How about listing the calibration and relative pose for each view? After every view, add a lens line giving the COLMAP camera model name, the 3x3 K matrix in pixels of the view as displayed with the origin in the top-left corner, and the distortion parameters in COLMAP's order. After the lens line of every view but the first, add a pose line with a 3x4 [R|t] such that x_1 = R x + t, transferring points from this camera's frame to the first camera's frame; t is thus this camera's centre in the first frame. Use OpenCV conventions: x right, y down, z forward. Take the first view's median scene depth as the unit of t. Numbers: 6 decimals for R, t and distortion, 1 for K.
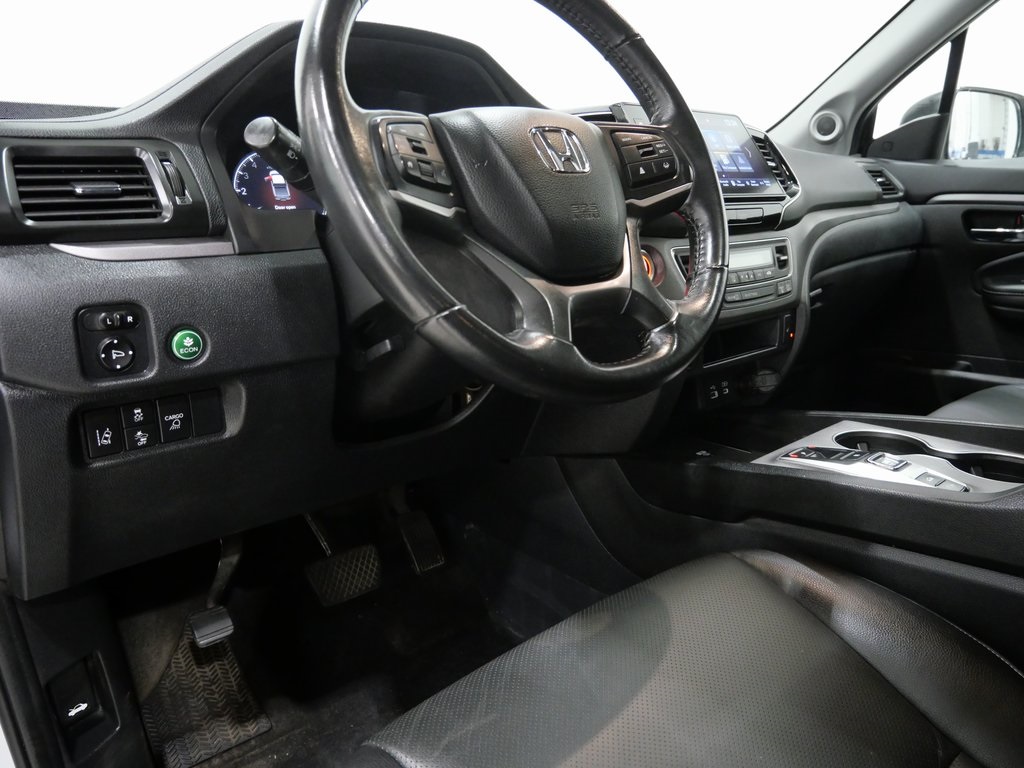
lens RADIAL K [[811.5, 0, 512.0], [0, 811.5, 384.0], [0, 0, 1]] dist [-0.008871, -0.007267]
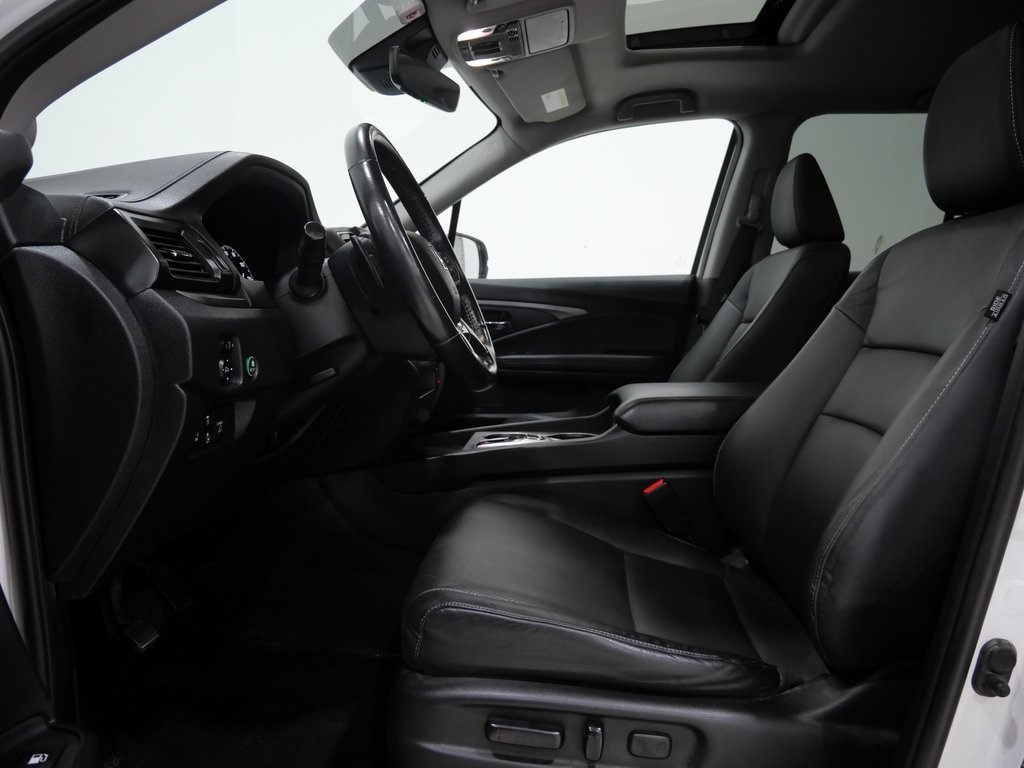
lens RADIAL K [[811.5, 0, 512.0], [0, 811.5, 384.0], [0, 0, 1]] dist [-0.008871, -0.007267]
pose [[0.720629, -0.045493, 0.691827, -0.642801], [0.152135, 0.983901, -0.093770, 0.114375], [-0.676423, 0.172825, 0.715949, -0.210504]]
